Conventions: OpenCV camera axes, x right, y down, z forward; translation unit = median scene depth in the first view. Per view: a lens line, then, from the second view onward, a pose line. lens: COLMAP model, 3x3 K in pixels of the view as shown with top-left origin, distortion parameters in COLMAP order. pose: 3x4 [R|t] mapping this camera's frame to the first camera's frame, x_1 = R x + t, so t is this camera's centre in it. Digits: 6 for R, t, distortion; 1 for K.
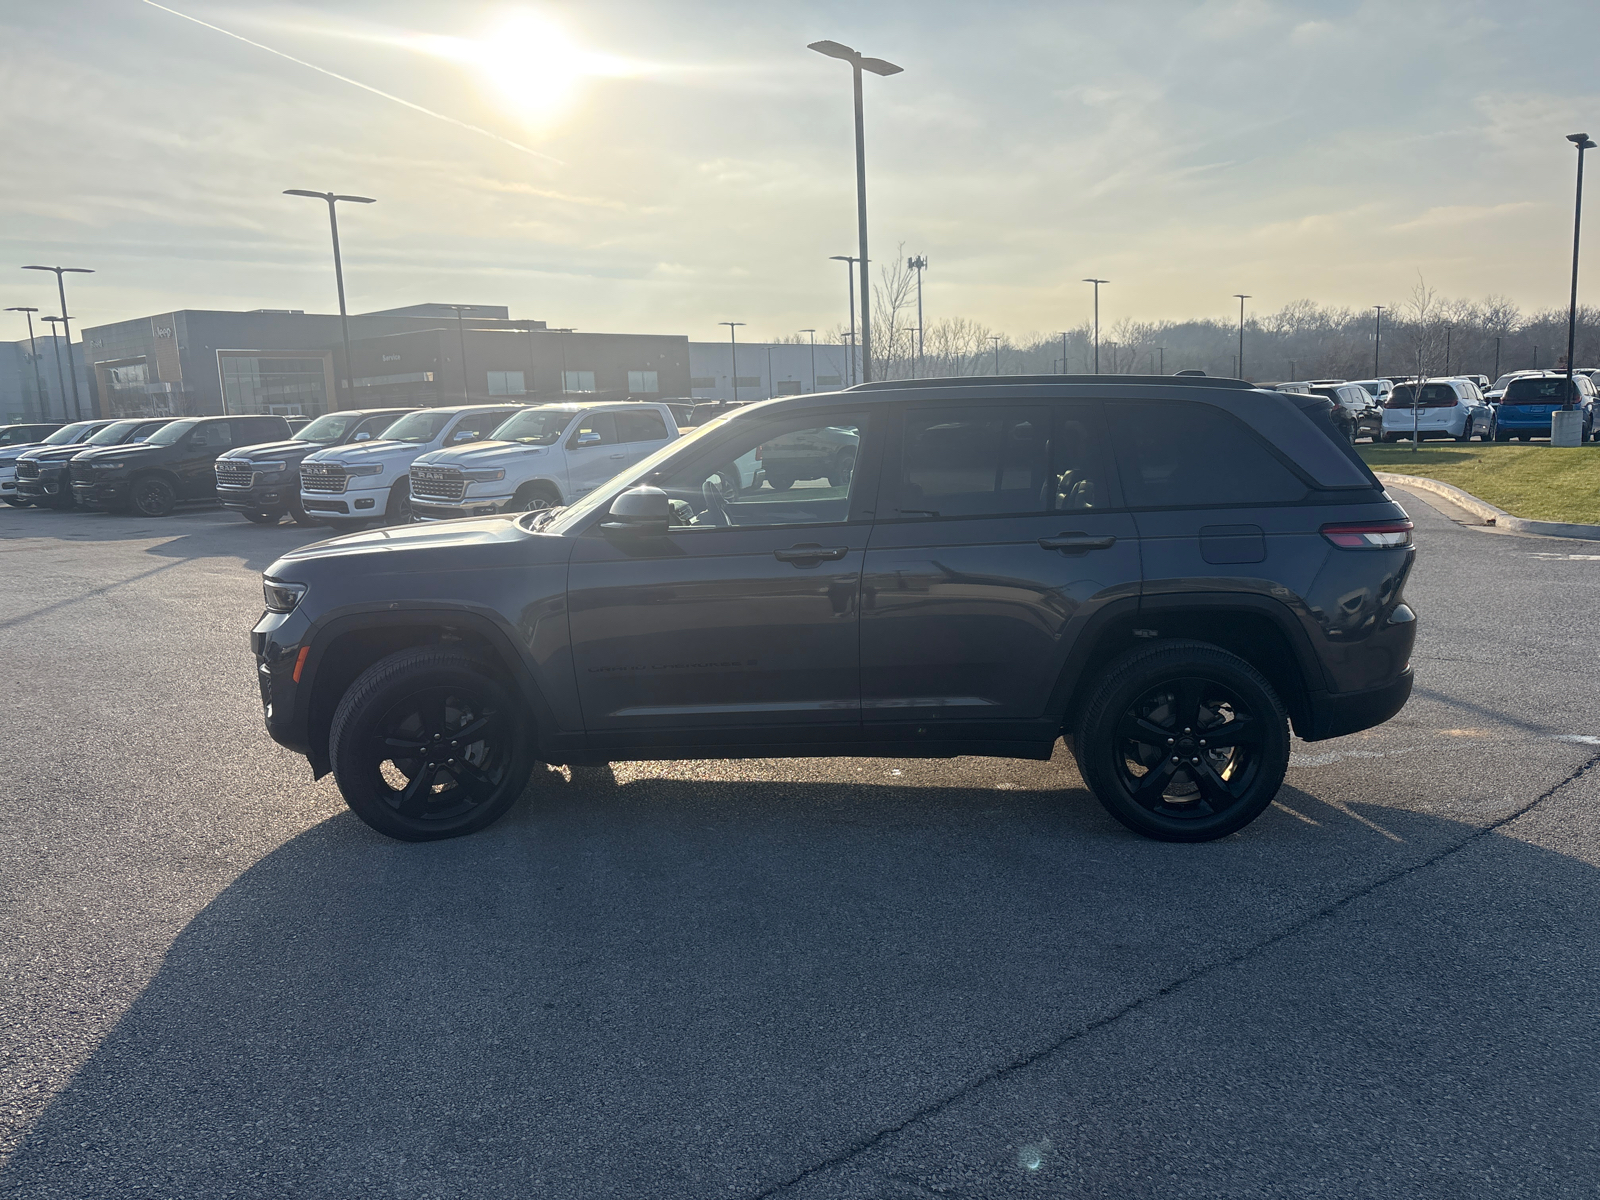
lens RADIAL K [[1258.4, 0, 793.9], [0, 1258.4, 597.1], [0, 0, 1]] dist [0.029822, 0.000563]
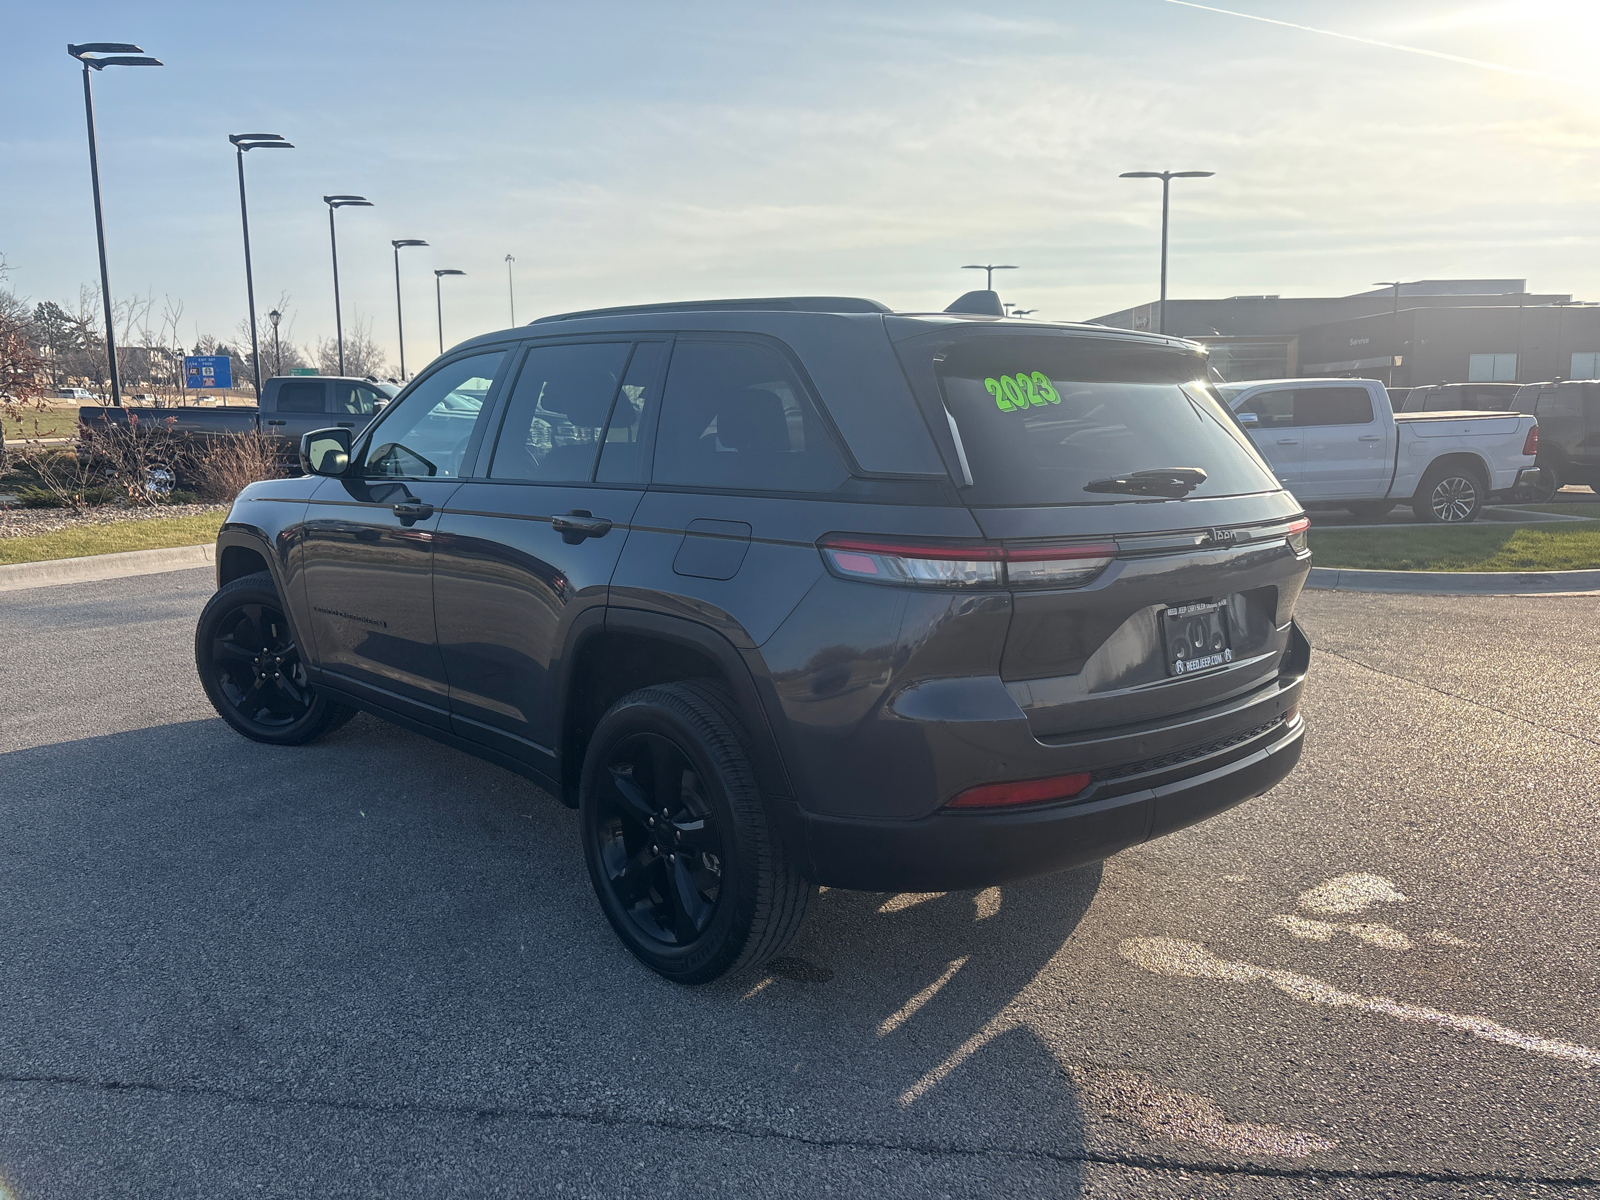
lens RADIAL K [[1239.2, 0, 800.0], [0, 1239.2, 600.0], [0, 0, 1]] dist [0.026806, -0.008281]
pose [[0.699353, 0.132736, -0.702344, 0.772100], [-0.123295, 0.990279, 0.064384, -0.057930], [0.704062, 0.041569, 0.708920, 0.538719]]
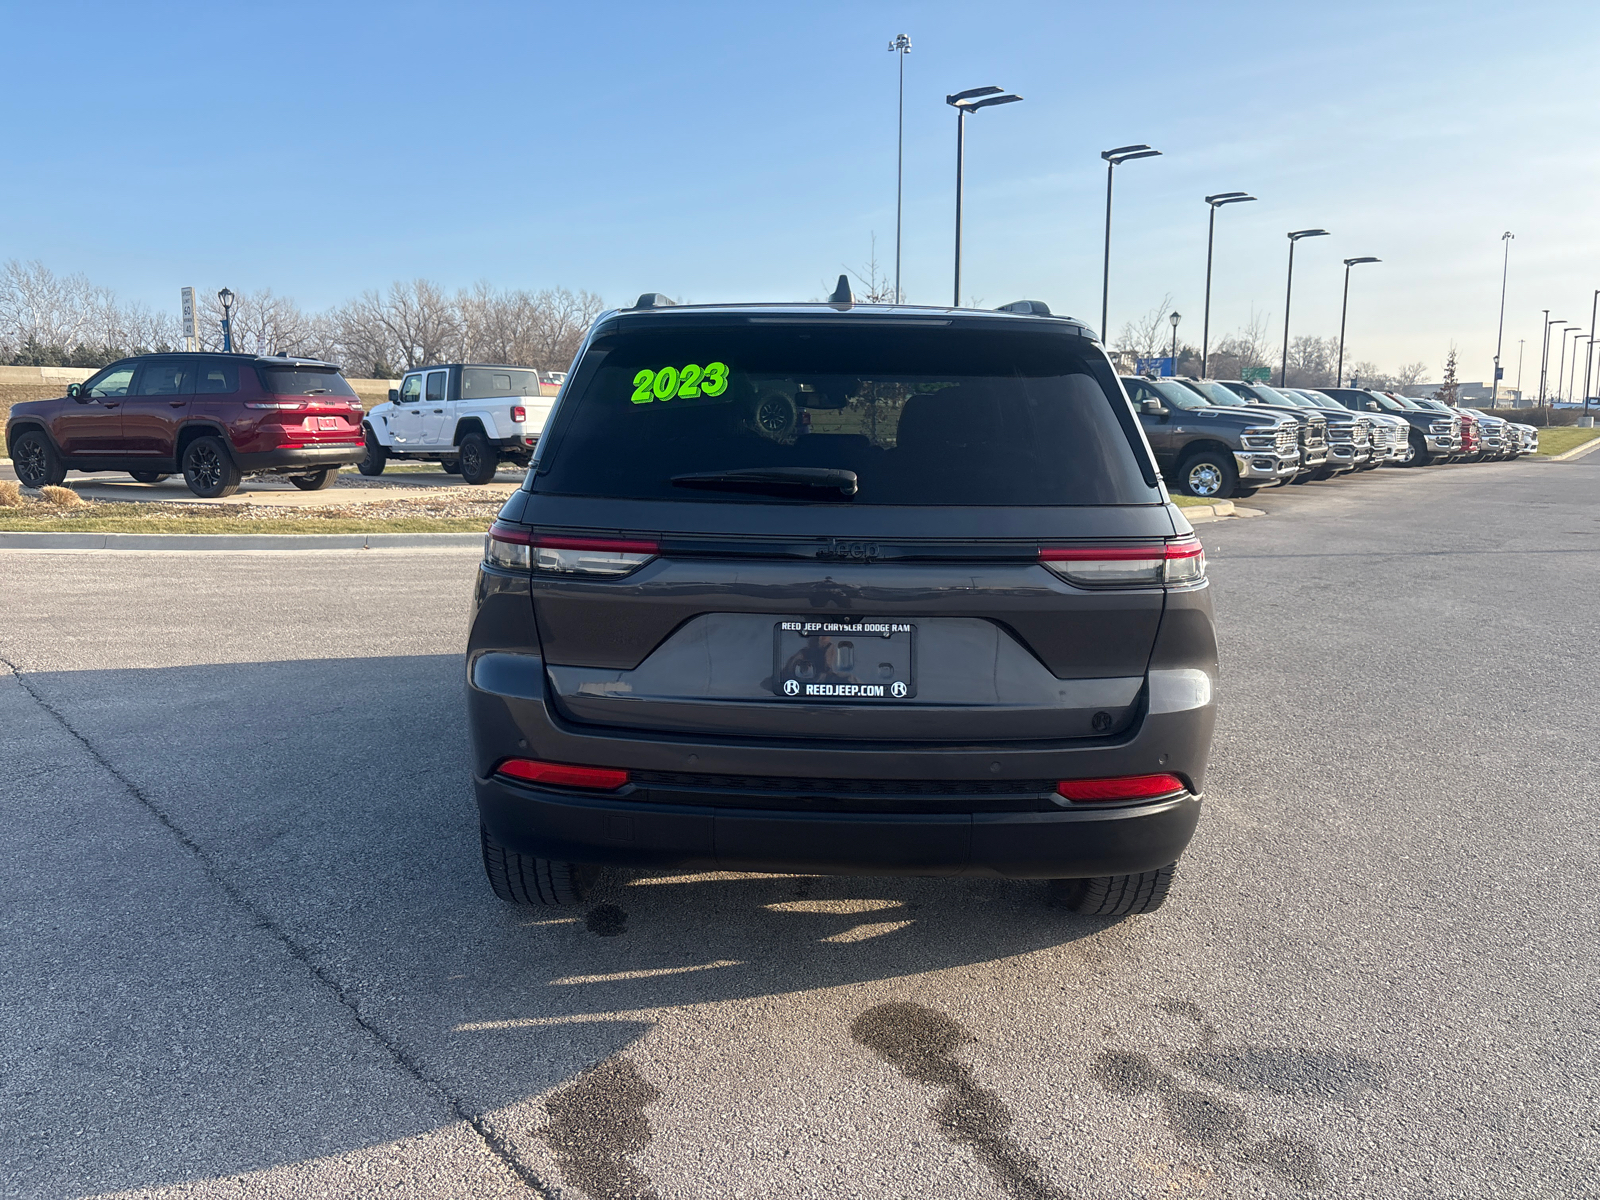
lens RADIAL K [[1258.4, 0, 793.9], [0, 1258.4, 597.1], [0, 0, 1]] dist [0.029822, 0.000563]
pose [[0.011263, 0.174418, -0.984607, 1.011592], [-0.155376, 0.973015, 0.170587, -0.140304], [0.987791, 0.151063, 0.038059, 1.058692]]
